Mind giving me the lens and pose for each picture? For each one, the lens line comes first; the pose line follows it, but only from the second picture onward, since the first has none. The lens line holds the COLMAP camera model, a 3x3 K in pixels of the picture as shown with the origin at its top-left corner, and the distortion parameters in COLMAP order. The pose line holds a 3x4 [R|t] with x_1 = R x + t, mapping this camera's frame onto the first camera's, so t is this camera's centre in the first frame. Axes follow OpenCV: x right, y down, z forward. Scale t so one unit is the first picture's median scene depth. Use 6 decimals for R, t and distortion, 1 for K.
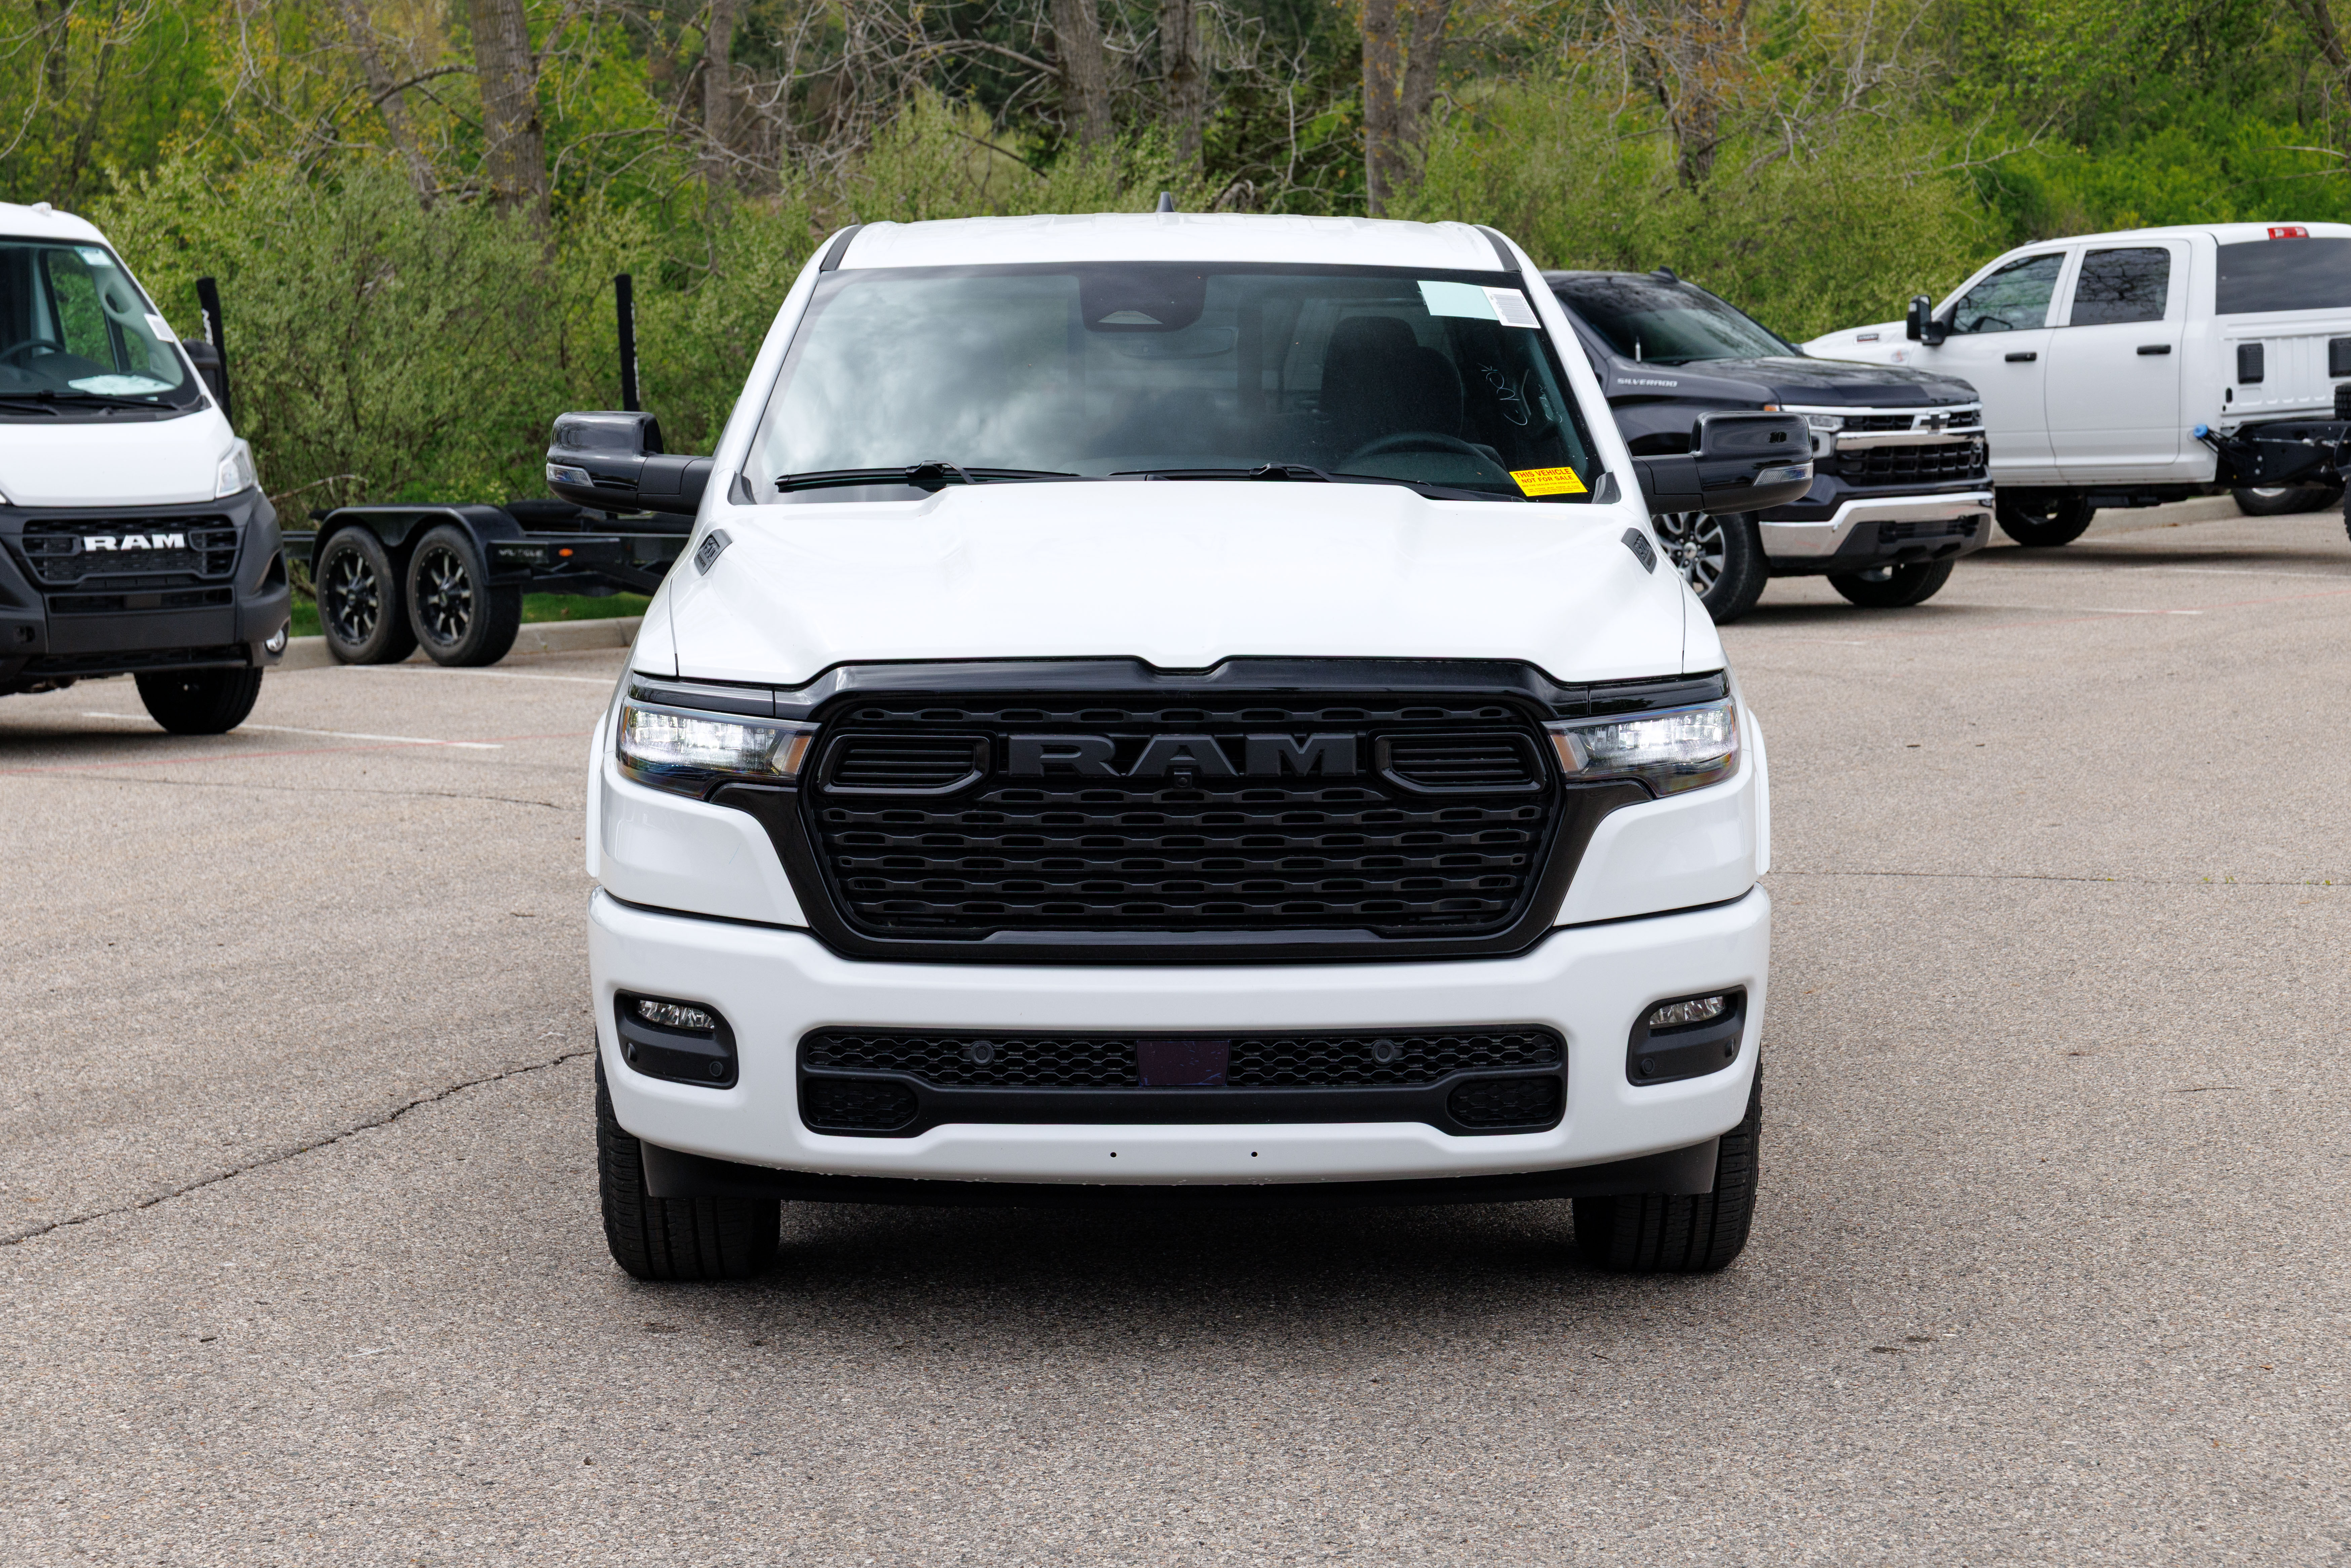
lens RADIAL K [[5285.3, 0, 1175.5], [0, 5285.3, 784.0], [0, 0, 1]] dist [-0.504171, 8.220393]
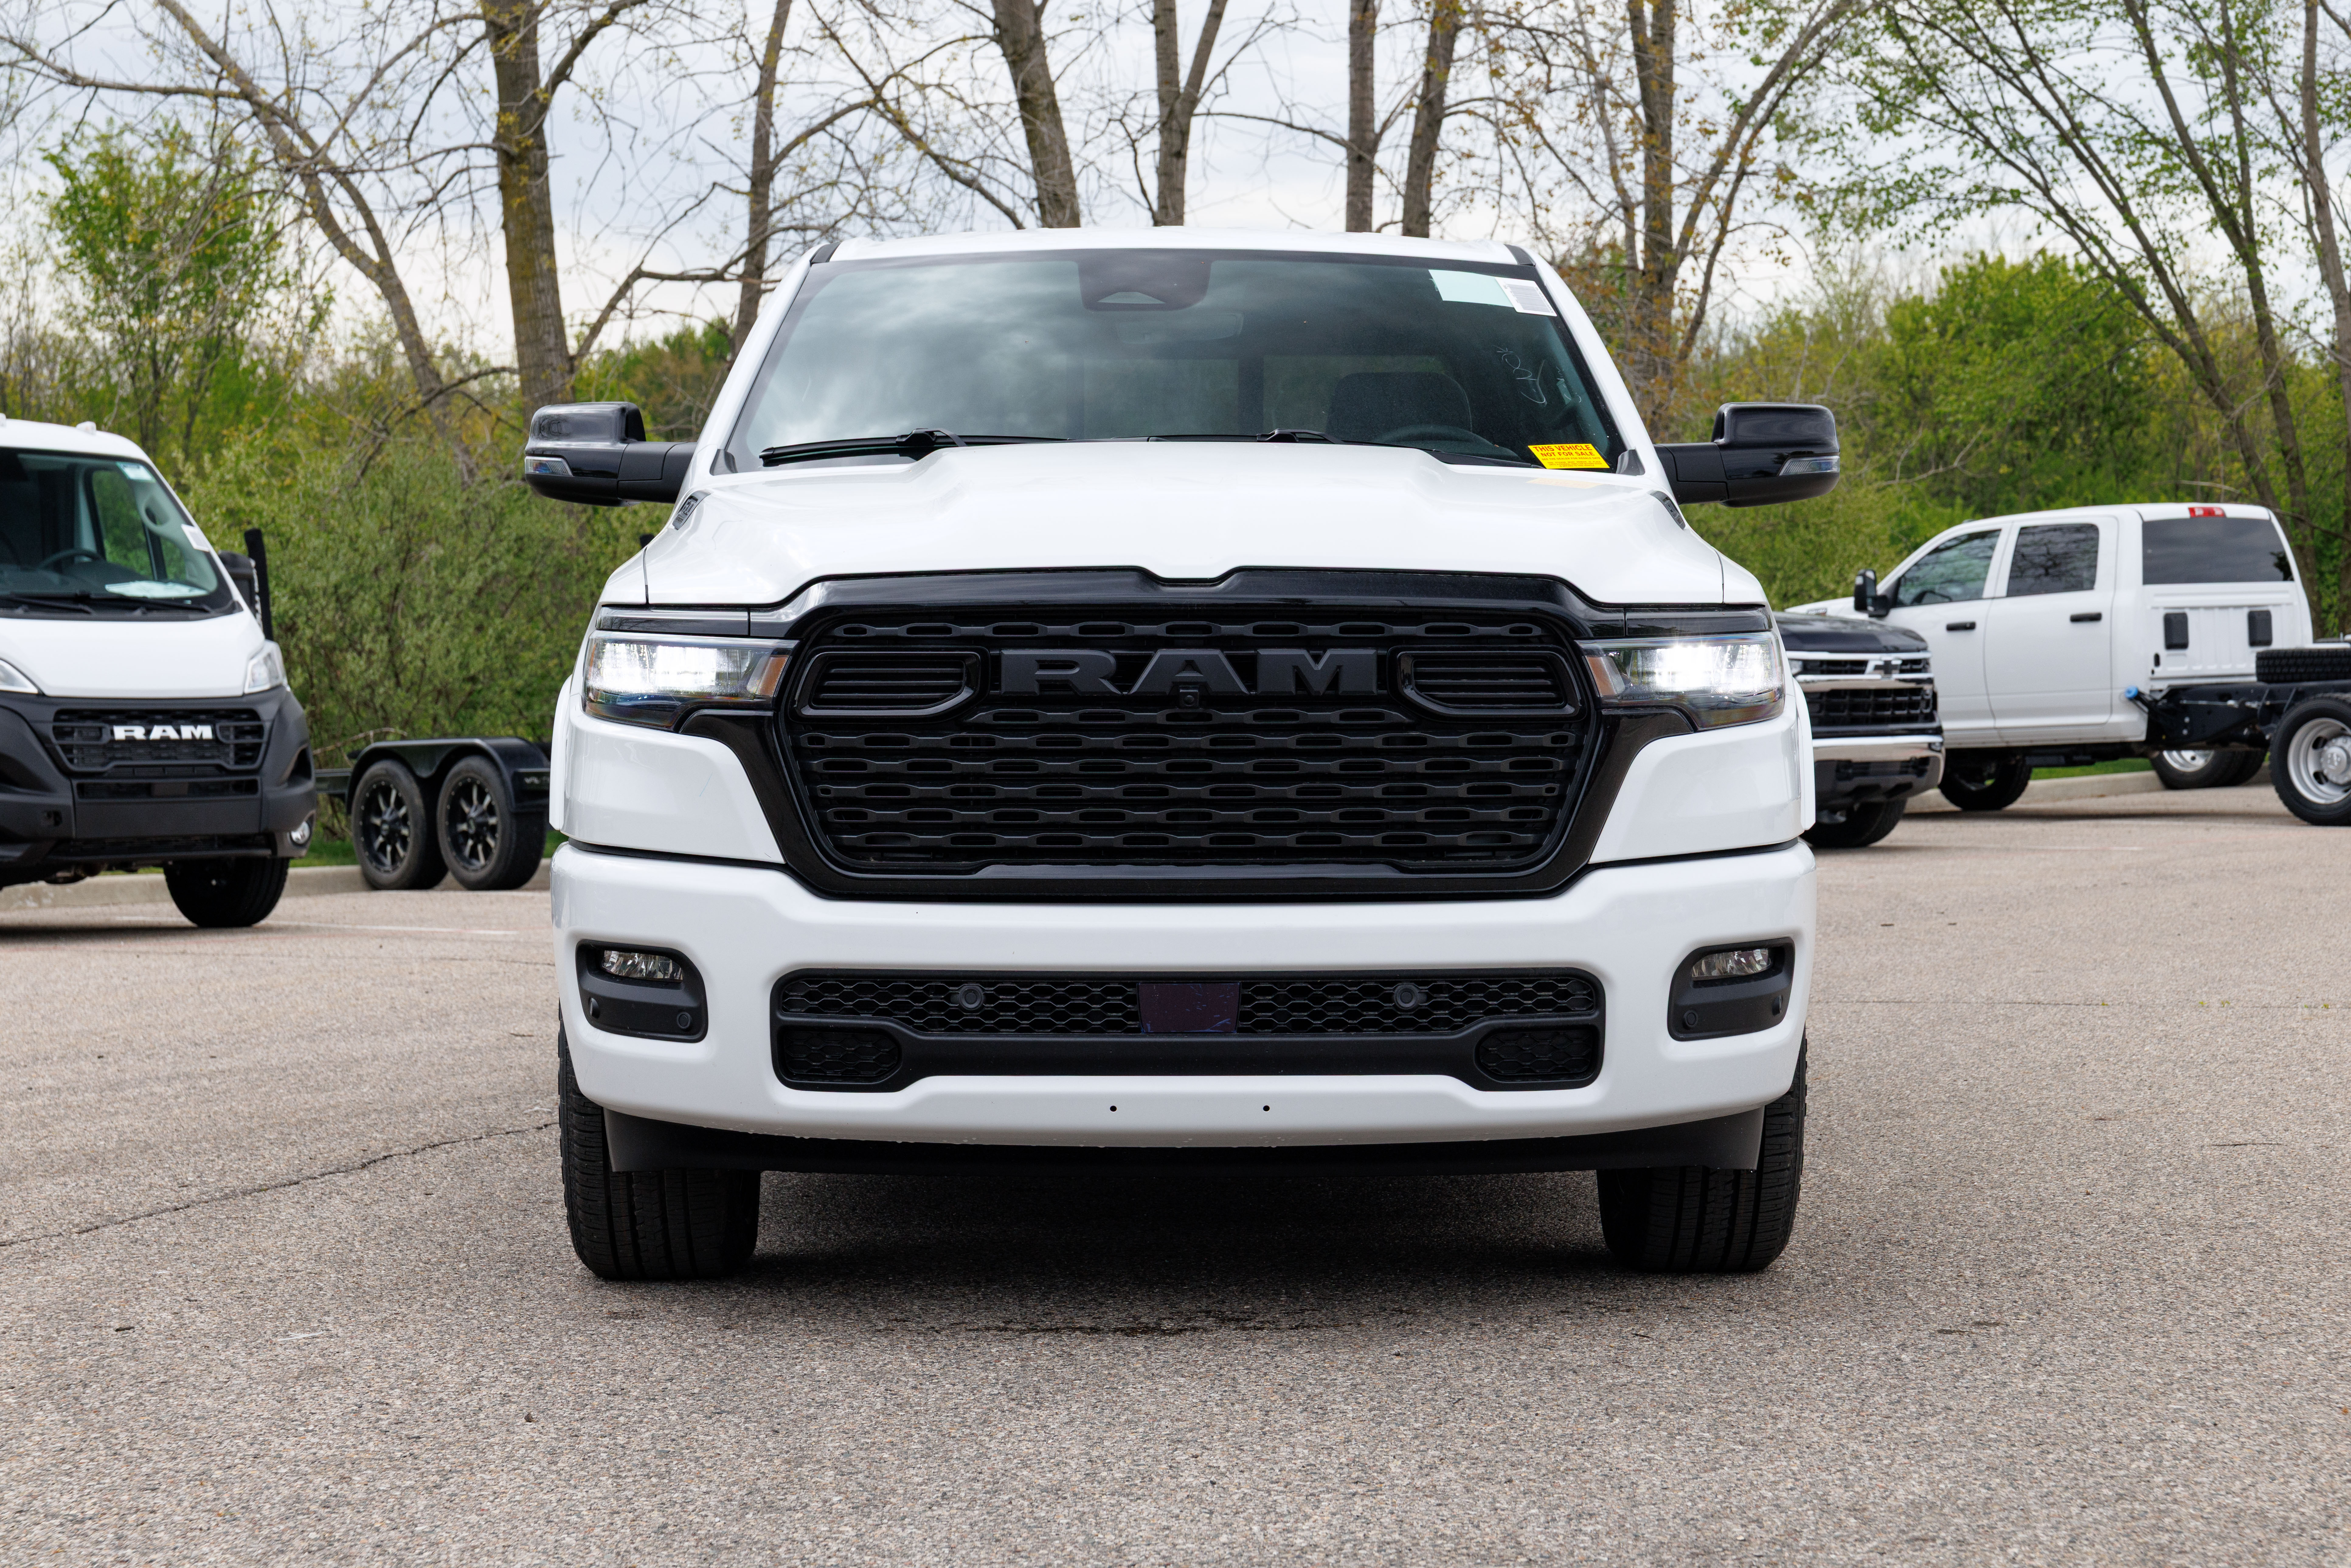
lens RADIAL K [[4770.2, 0, 1182.0], [0, 4770.2, 715.2], [0, 0, 1]] dist [-0.470949, 7.460284]
pose [[0.999993, 0.001122, 0.003704, -0.002924], [-0.000802, 0.996358, -0.085268, 0.071419], [-0.003786, 0.085264, 0.996351, 0.163778]]
